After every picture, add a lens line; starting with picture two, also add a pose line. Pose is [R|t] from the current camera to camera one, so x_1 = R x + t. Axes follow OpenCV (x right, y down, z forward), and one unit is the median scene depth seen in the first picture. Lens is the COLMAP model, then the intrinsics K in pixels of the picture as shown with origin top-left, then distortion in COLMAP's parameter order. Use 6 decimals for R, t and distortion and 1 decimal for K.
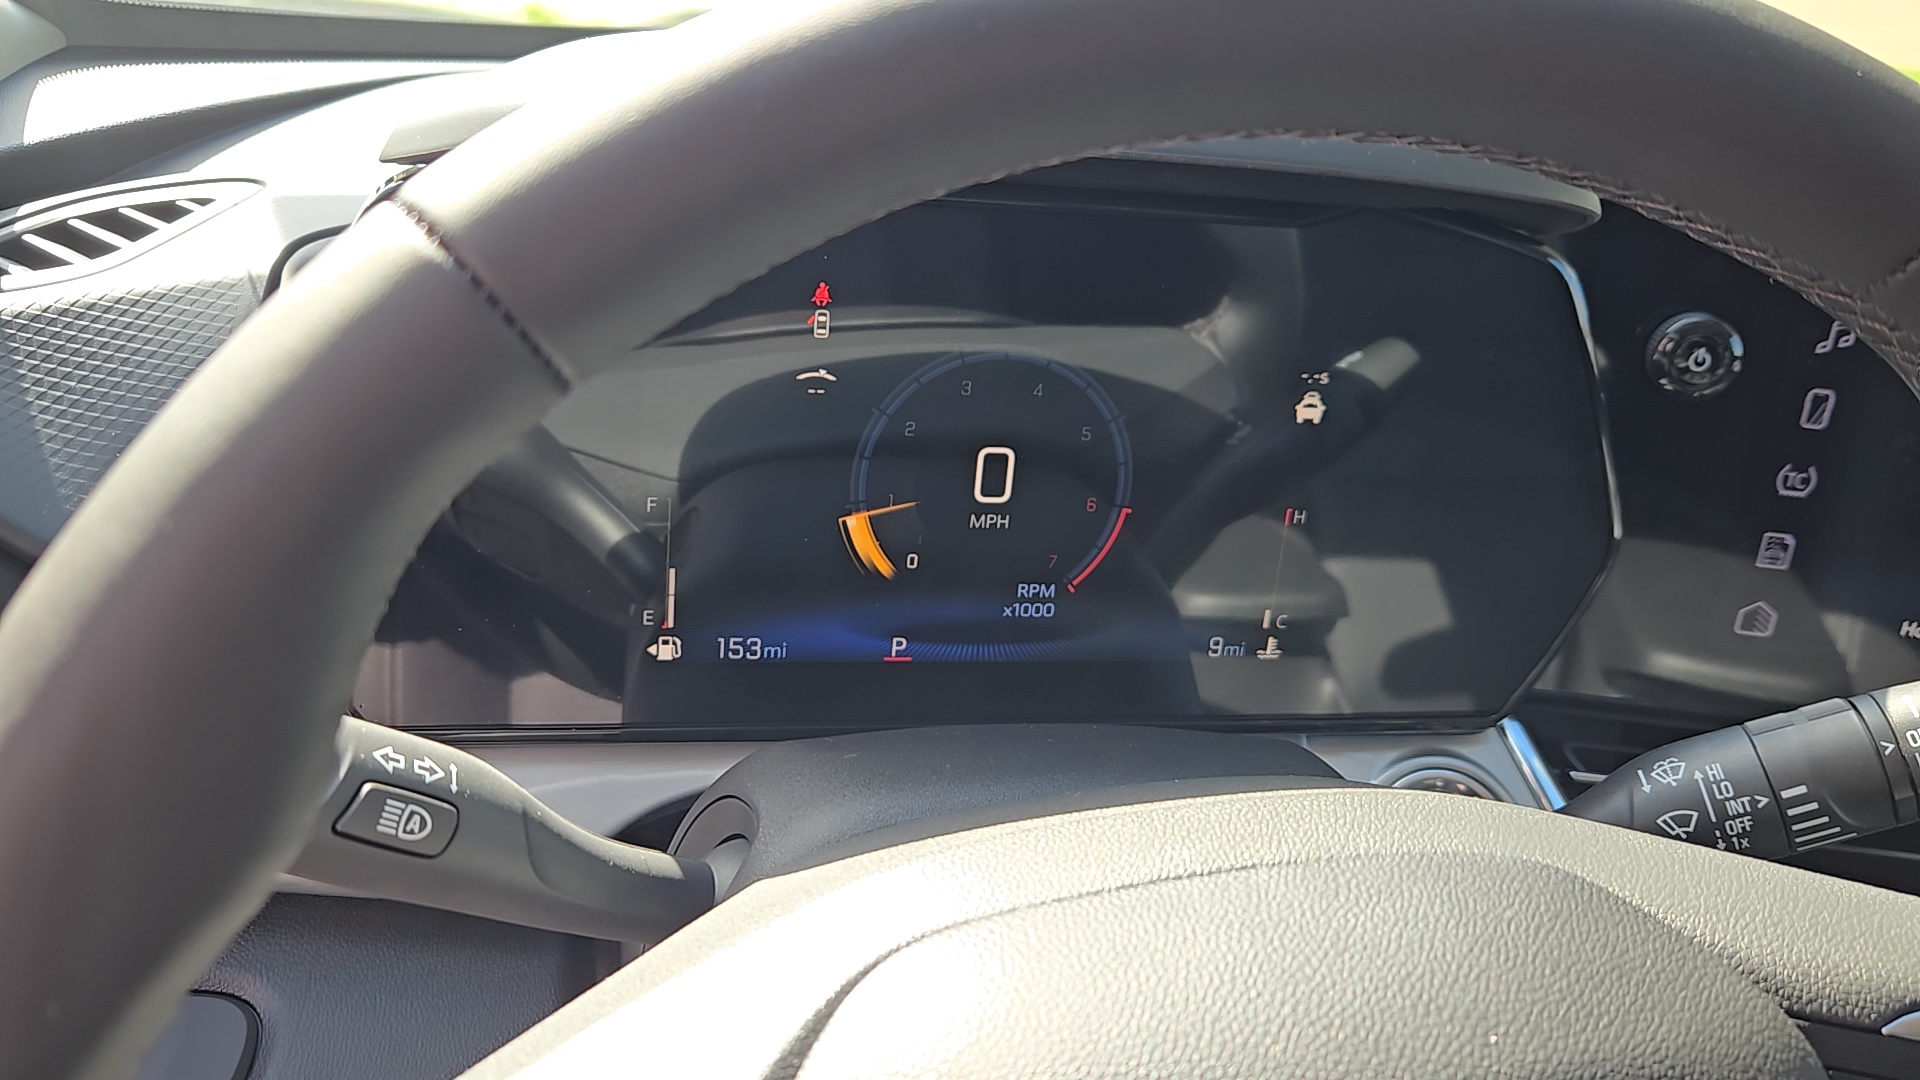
lens RADIAL K [[1605.5, 0, 966.4], [0, 1605.5, 556.2], [0, 0, 1]] dist [0.008439, -0.007448]
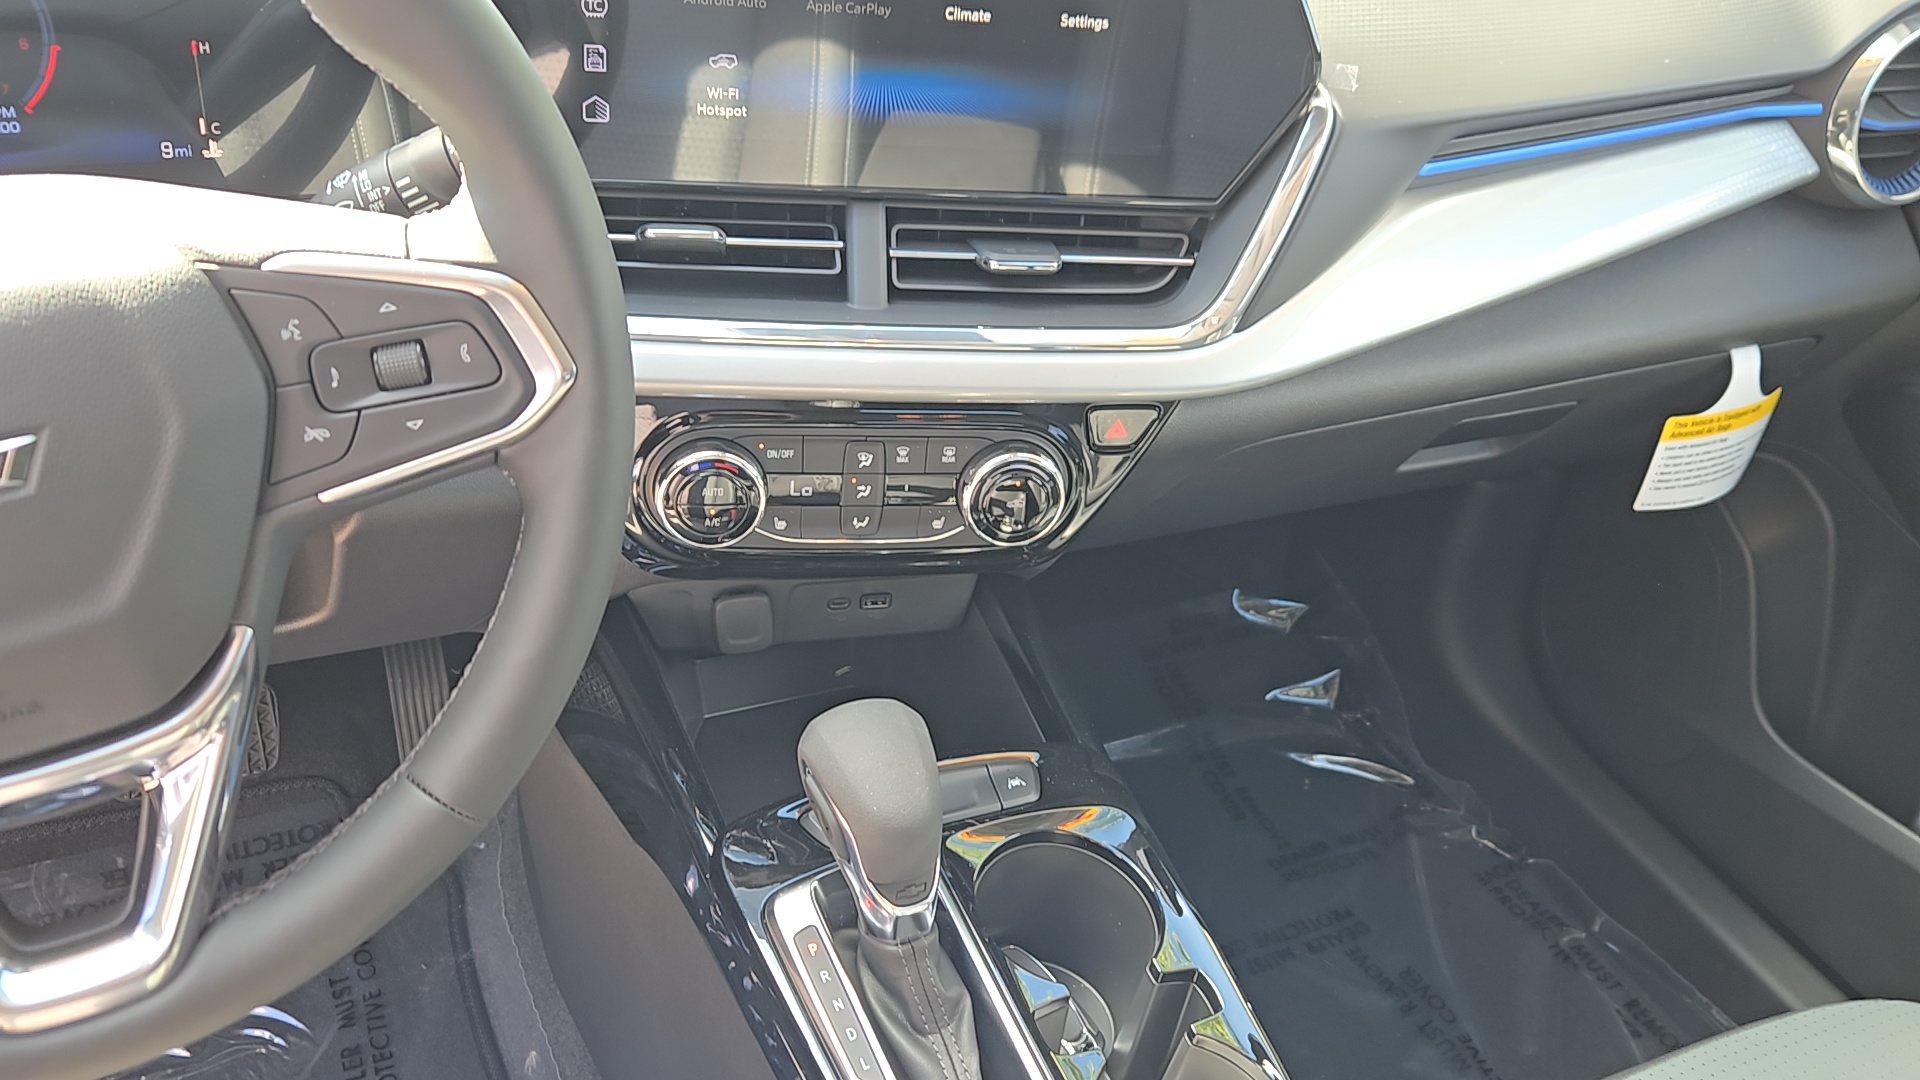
lens RADIAL K [[1605.5, 0, 955.8], [0, 1605.5, 534.9], [0, 0, 1]] dist [0.008439, -0.007448]
pose [[0.974017, -0.118066, 0.193265, 0.546674], [0.077563, 0.975656, 0.205131, 0.159054], [-0.212780, -0.184811, 0.959463, -0.579488]]
